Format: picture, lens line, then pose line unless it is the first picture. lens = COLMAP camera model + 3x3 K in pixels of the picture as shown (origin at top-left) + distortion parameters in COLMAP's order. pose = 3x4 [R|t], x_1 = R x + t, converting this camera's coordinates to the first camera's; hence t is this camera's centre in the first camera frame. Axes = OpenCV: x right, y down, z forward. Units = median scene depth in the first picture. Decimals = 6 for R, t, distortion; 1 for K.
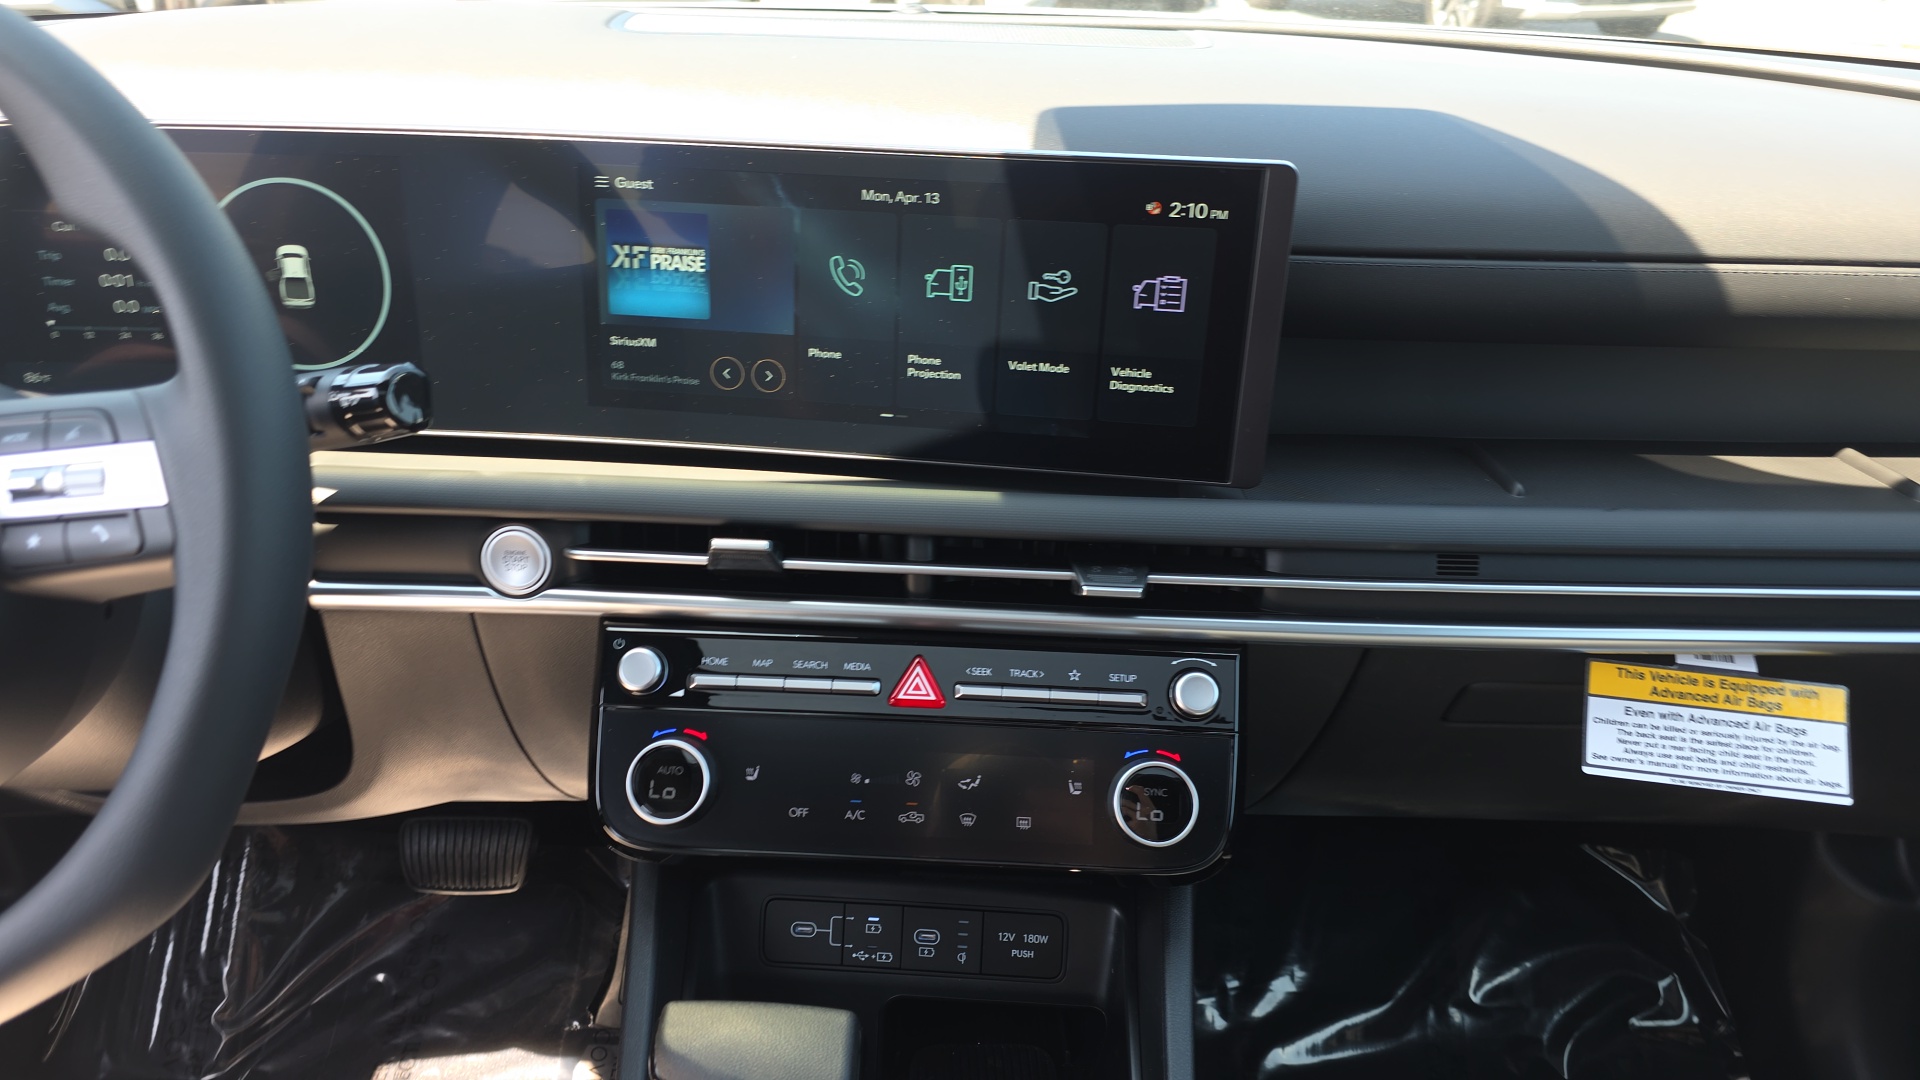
lens RADIAL K [[1325.2, 0, 931.8], [0, 1325.2, 561.1], [0, 0, 1]] dist [0.056612, -0.074042]
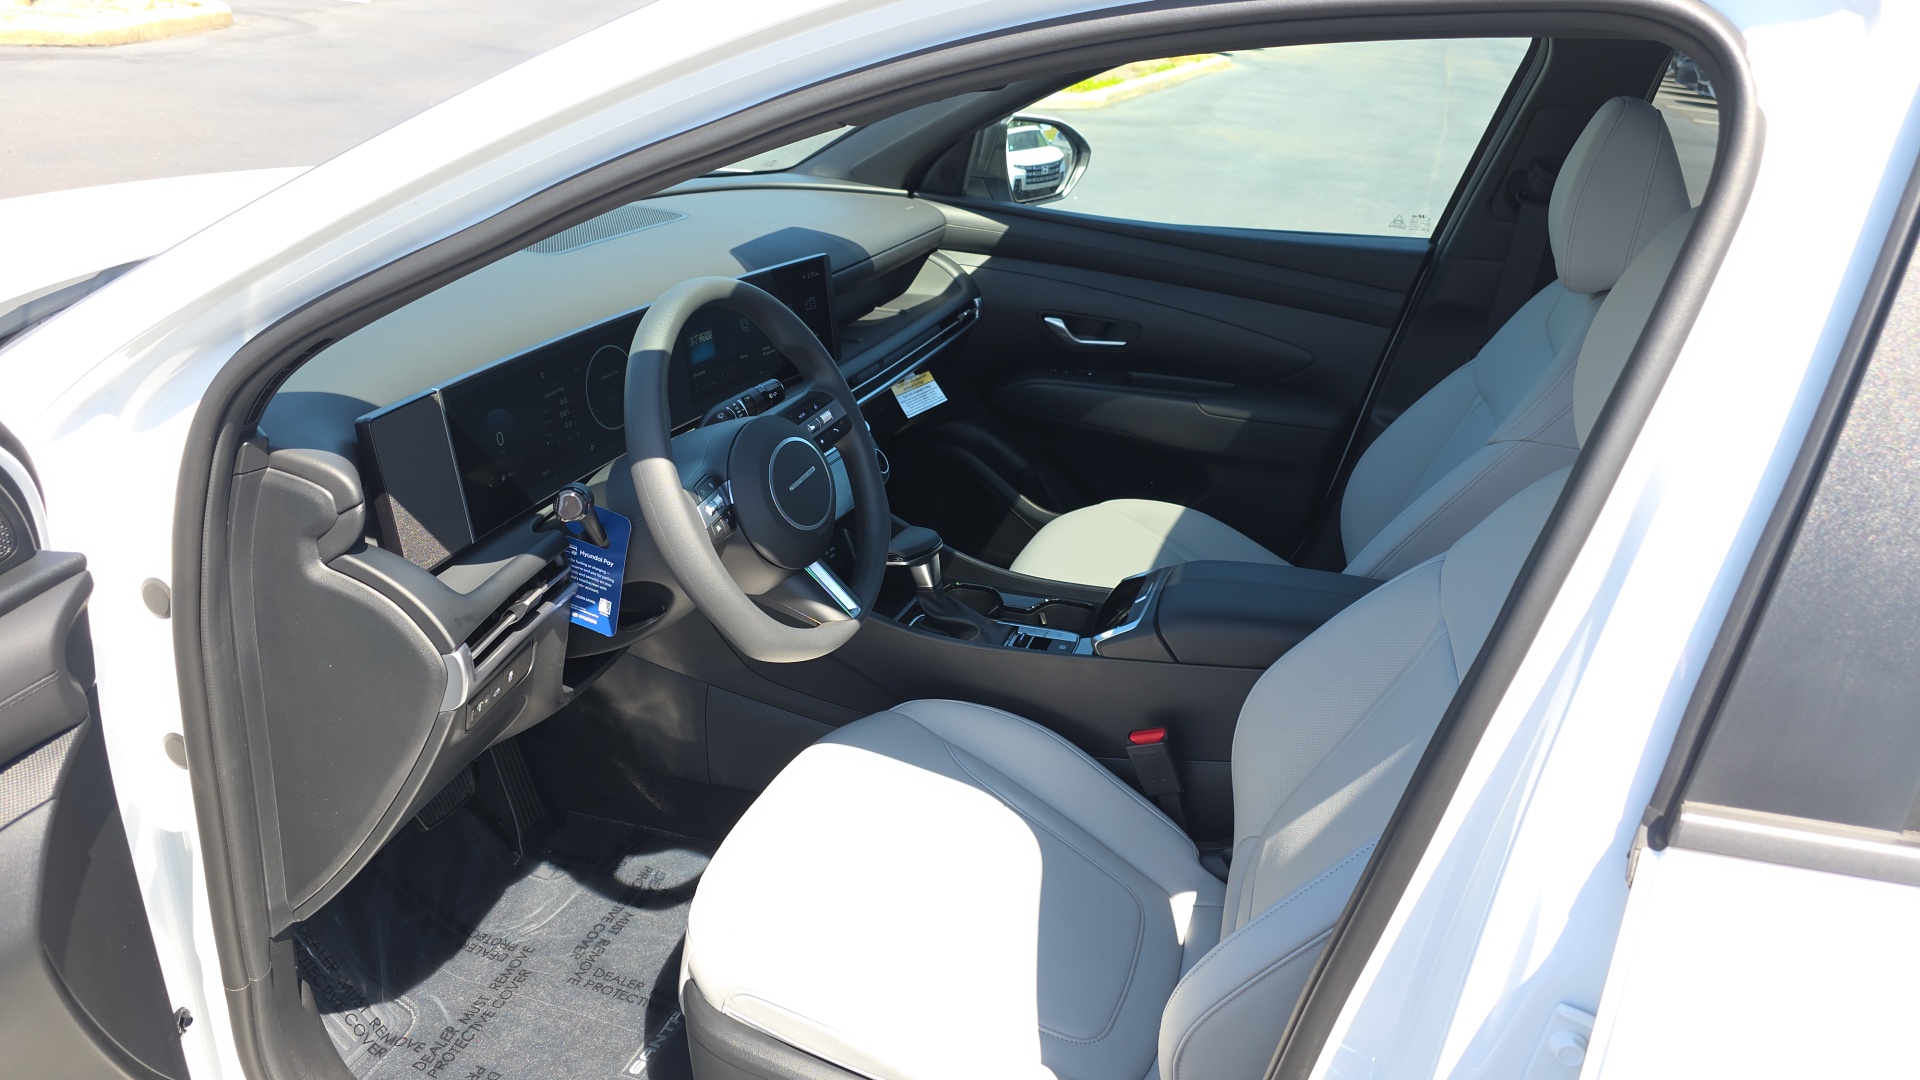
lens RADIAL K [[1296.2, 0, 960.3], [0, 1296.2, 552.5], [0, 0, 1]] dist [0.065986, -0.061753]
pose [[0.330877, -0.391184, 0.858775, -2.304189], [0.379112, 0.888469, 0.258642, -0.317174], [-0.864173, 0.239994, 0.442277, -0.407609]]
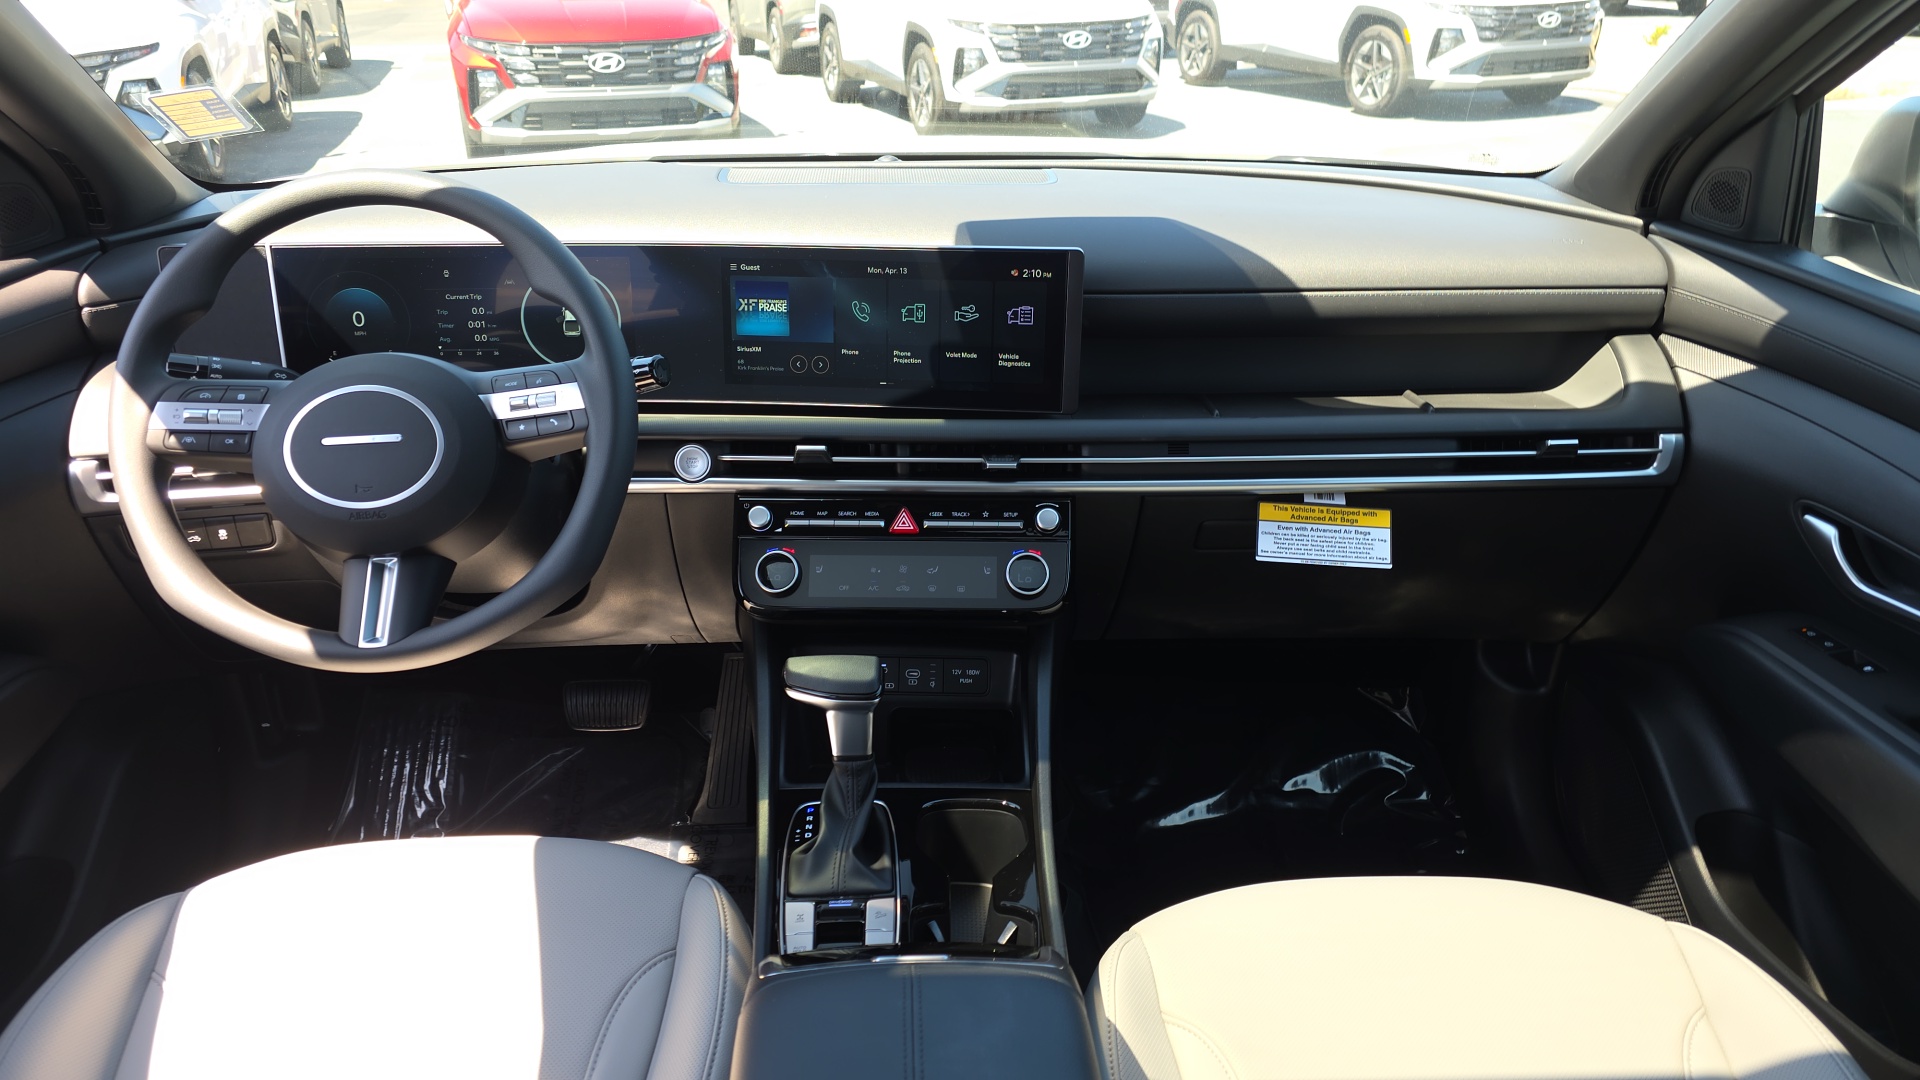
lens RADIAL K [[1283.5, 0, 922.3], [0, 1283.5, 532.4], [0, 0, 1]] dist [0.079919, -0.084651]
pose [[0.999460, -0.030710, 0.011664, -0.005951], [0.031371, 0.997615, -0.061476, 0.223353], [-0.009748, 0.061809, 0.998040, -0.846100]]
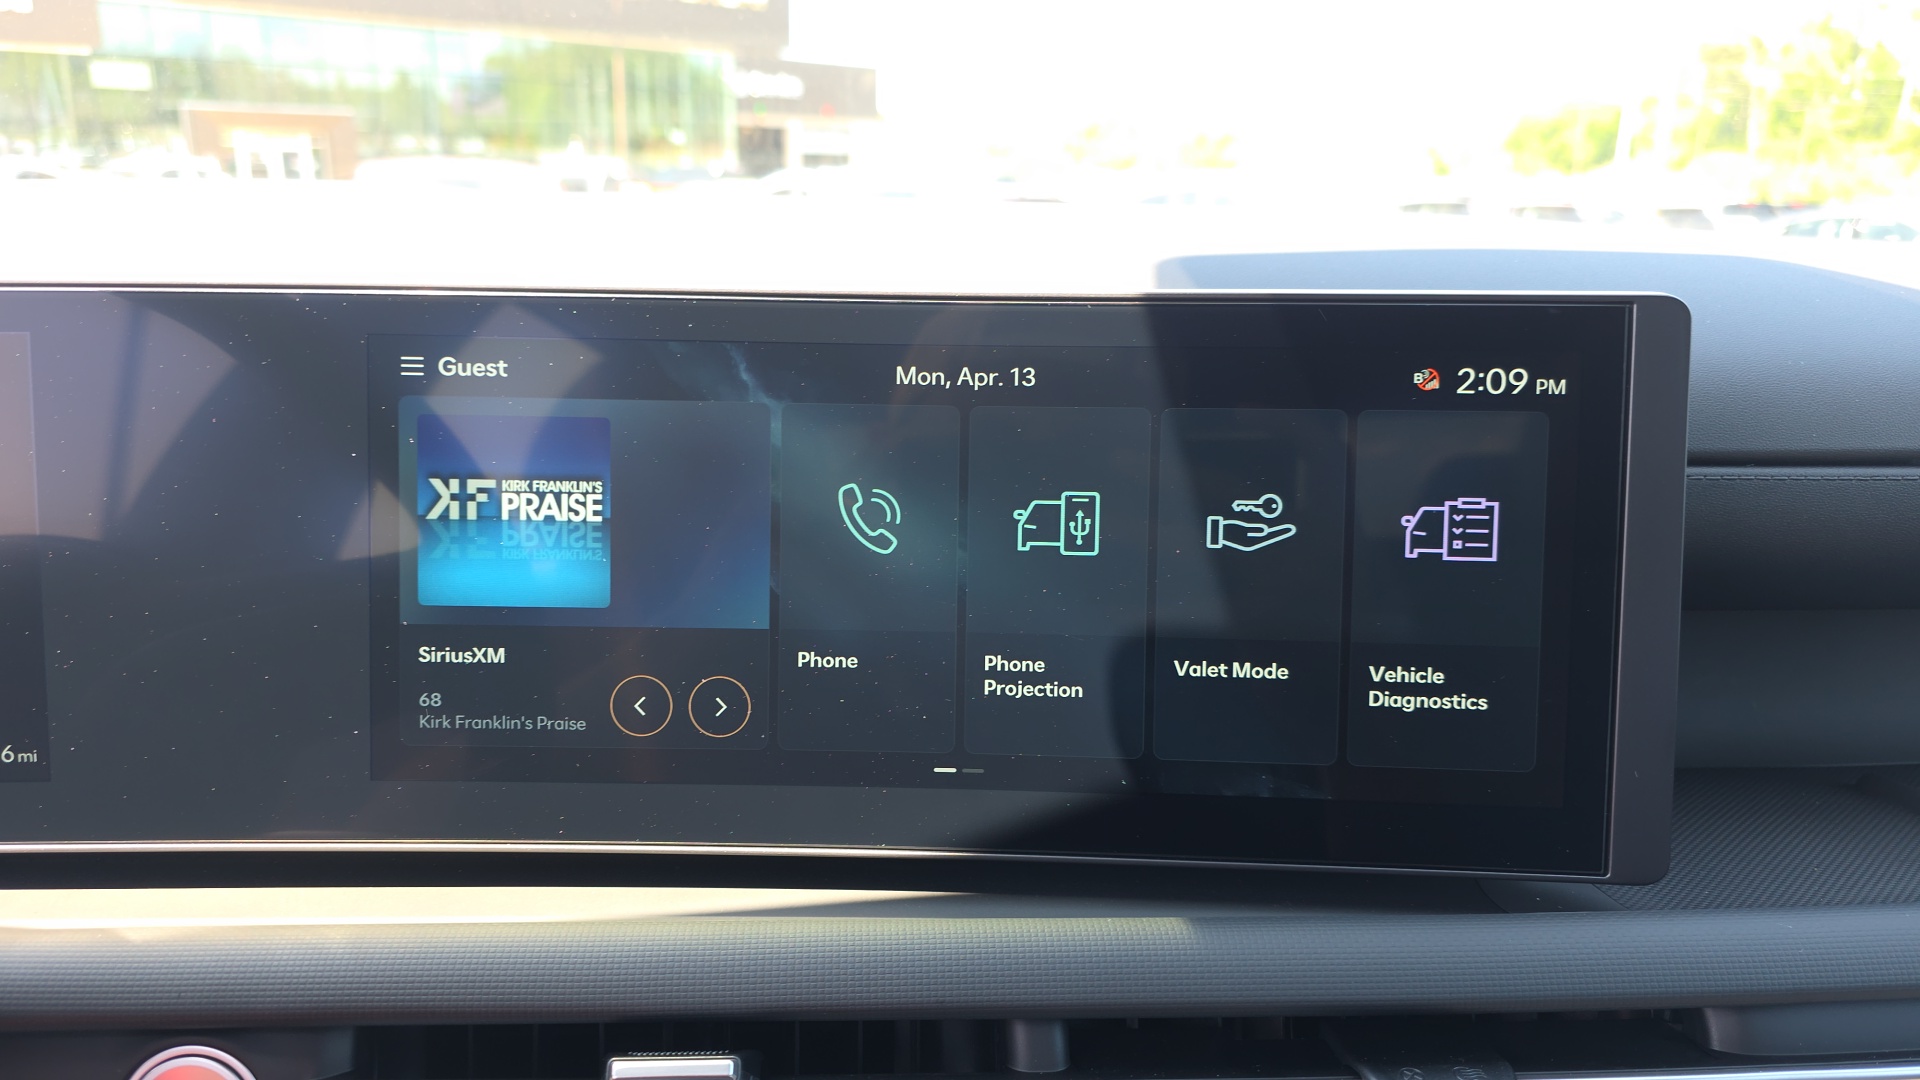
lens RADIAL K [[1283.5, 0, 922.3], [0, 1283.5, 532.4], [0, 0, 1]] dist [0.079919, -0.084651]
pose [[0.995561, -0.030784, 0.088938, -0.088458], [0.052026, 0.967489, -0.247502, -0.076850], [-0.078428, 0.251031, 0.964797, 0.486854]]
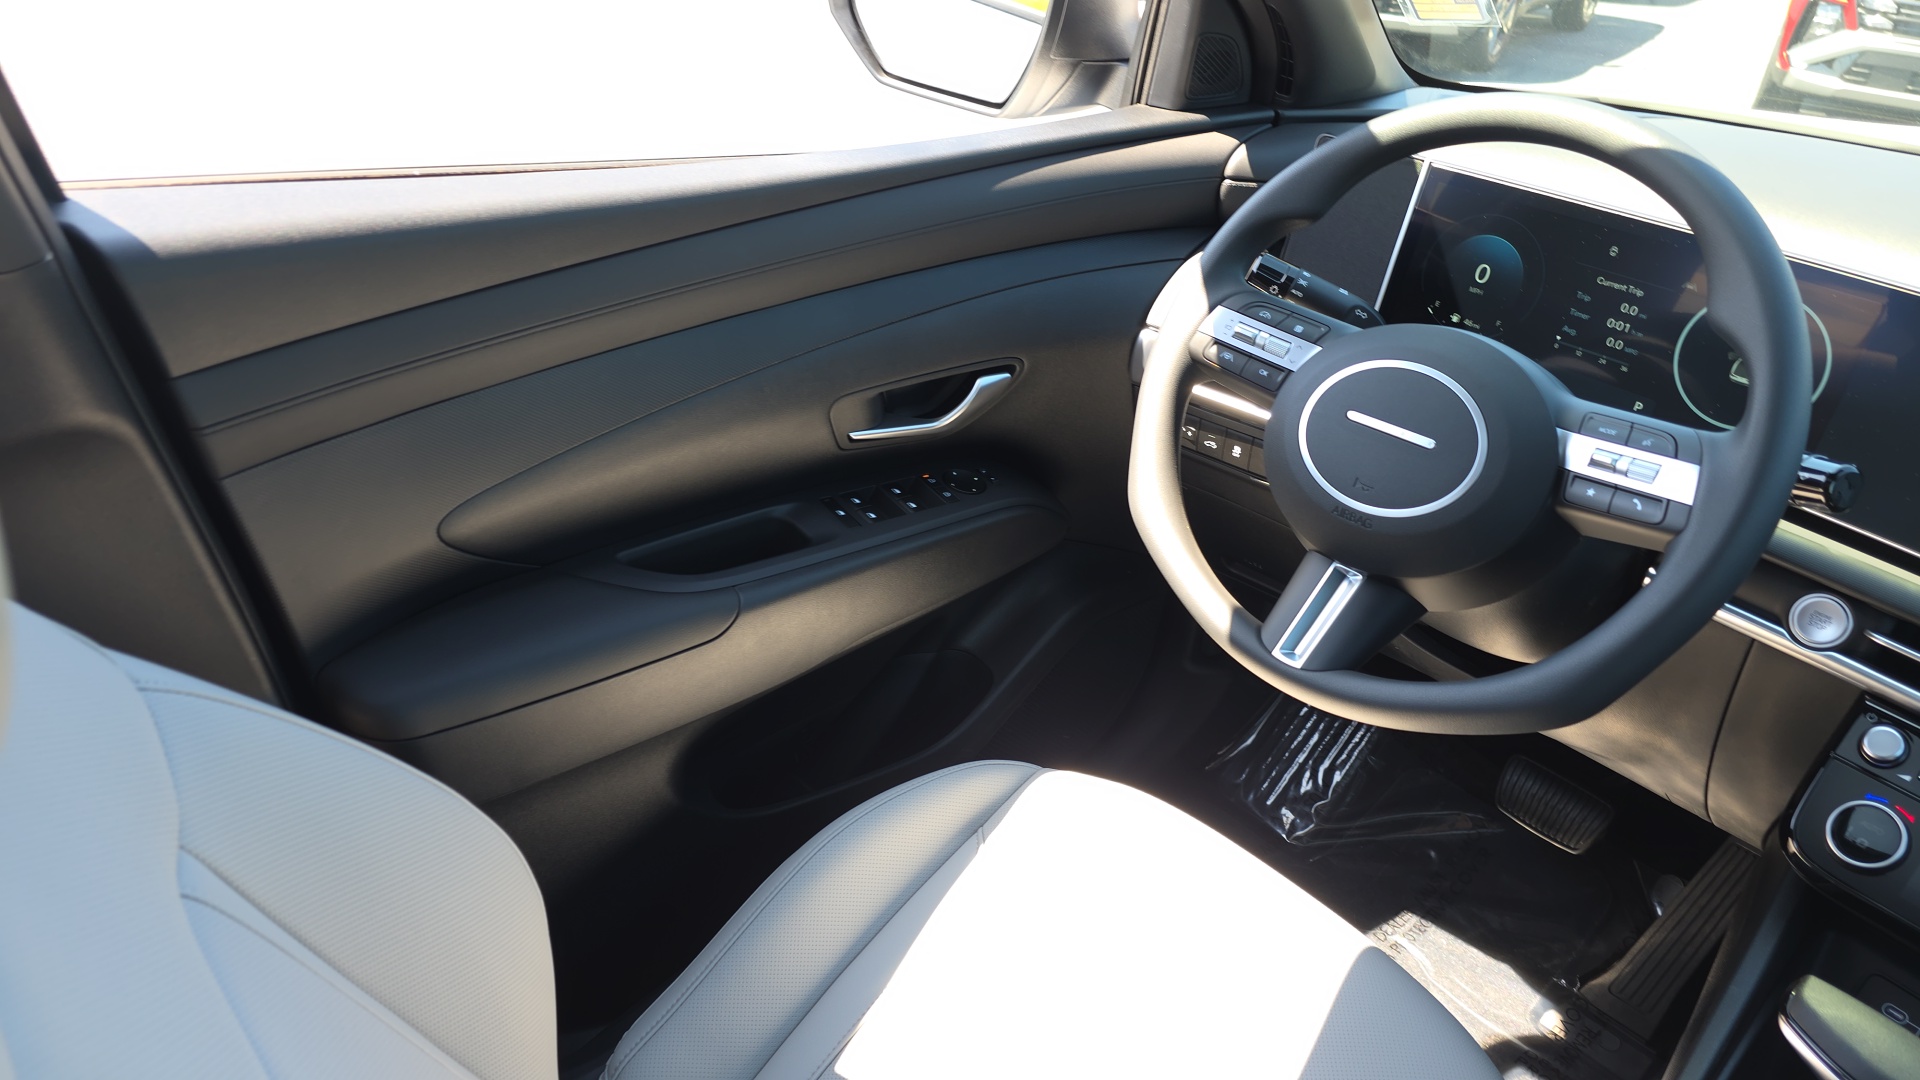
lens RADIAL K [[1296.2, 0, 960.3], [0, 1296.2, 552.5], [0, 0, 1]] dist [0.065986, -0.061753]
pose [[0.663452, 0.410988, -0.625236, -0.094445], [-0.408151, 0.899148, 0.157942, 0.078492], [0.627092, 0.150404, 0.764287, -0.503141]]
